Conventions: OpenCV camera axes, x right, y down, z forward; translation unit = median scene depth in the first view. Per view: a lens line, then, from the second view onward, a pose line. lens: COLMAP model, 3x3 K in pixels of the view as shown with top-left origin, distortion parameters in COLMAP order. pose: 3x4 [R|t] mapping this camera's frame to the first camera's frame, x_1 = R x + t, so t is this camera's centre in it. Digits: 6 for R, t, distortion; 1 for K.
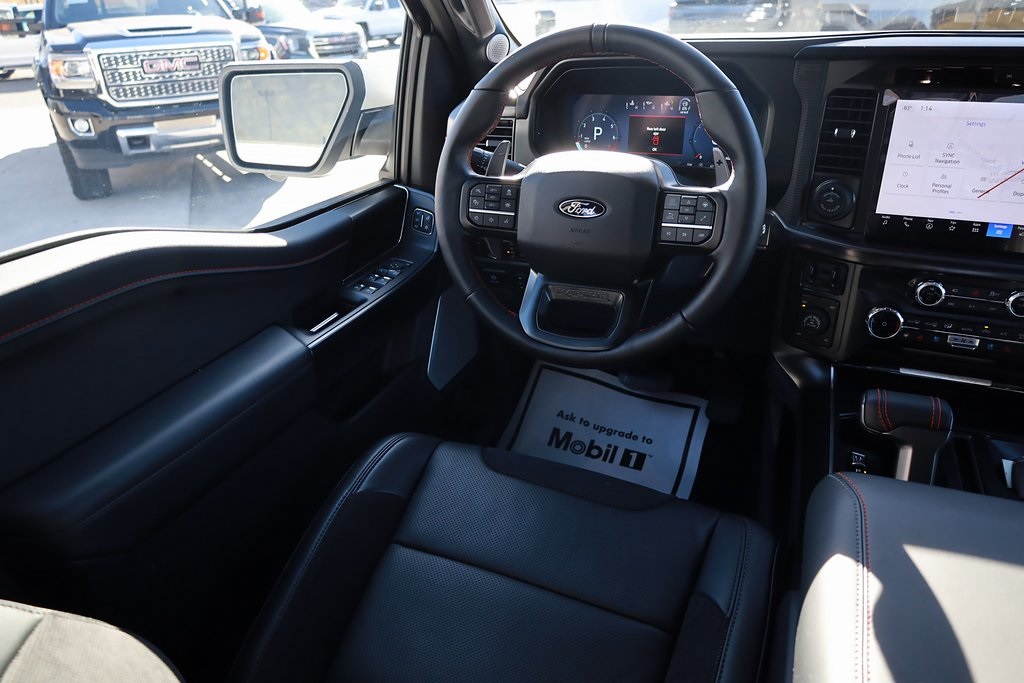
lens RADIAL K [[709.1, 0, 512.0], [0, 709.1, 341.5], [0, 0, 1]] dist [-0.003716, -0.001007]
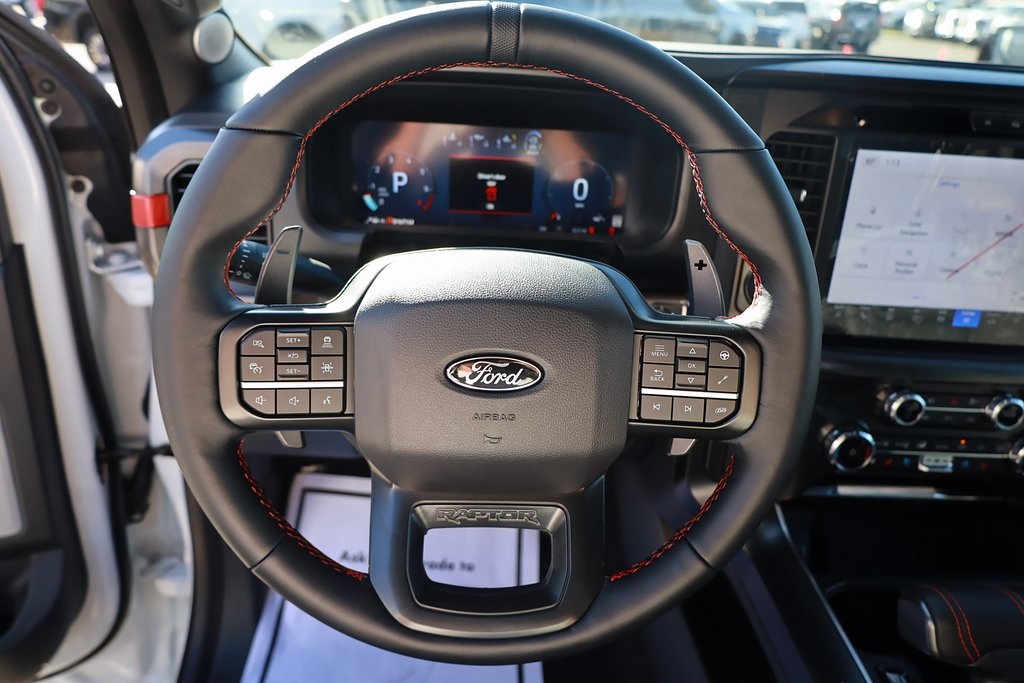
lens RADIAL K [[709.1, 0, 512.0], [0, 709.1, 341.5], [0, 0, 1]] dist [-0.003716, -0.001007]
pose [[0.904869, -0.109855, 0.411271, -0.086486], [0.107625, 0.993779, 0.028655, -0.203992], [-0.411861, 0.018334, 0.911062, 0.487584]]
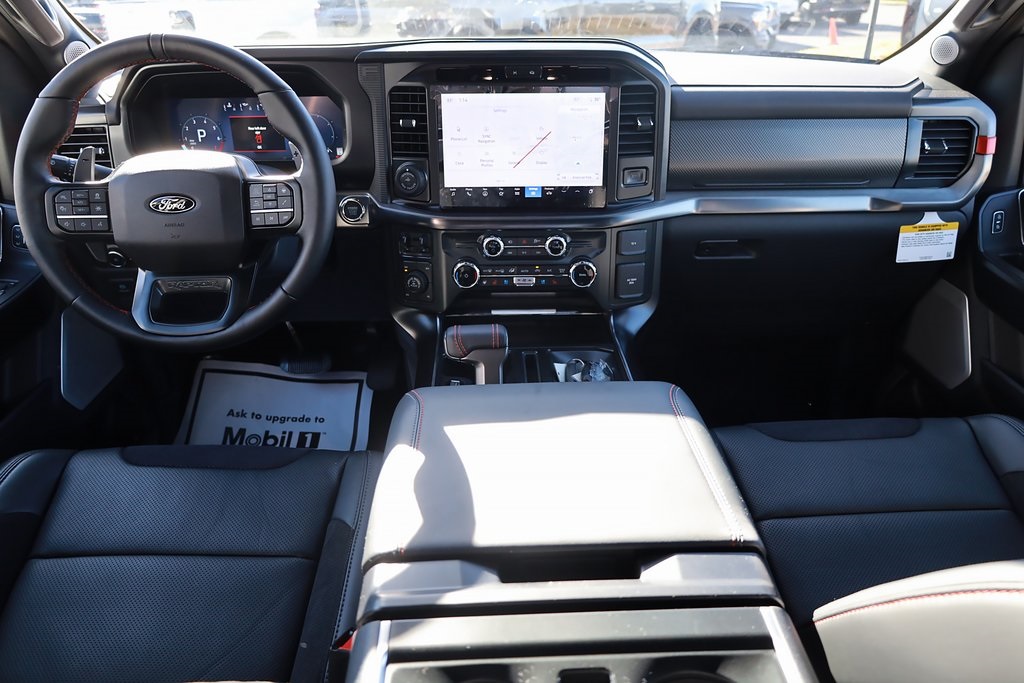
lens RADIAL K [[709.1, 0, 512.0], [0, 709.1, 341.5], [0, 0, 1]] dist [-0.003716, -0.001007]
pose [[0.907583, -0.166753, 0.385339, 0.106923], [0.166918, 0.985409, 0.033290, 0.062076], [-0.385267, 0.034106, 0.922175, -0.168863]]
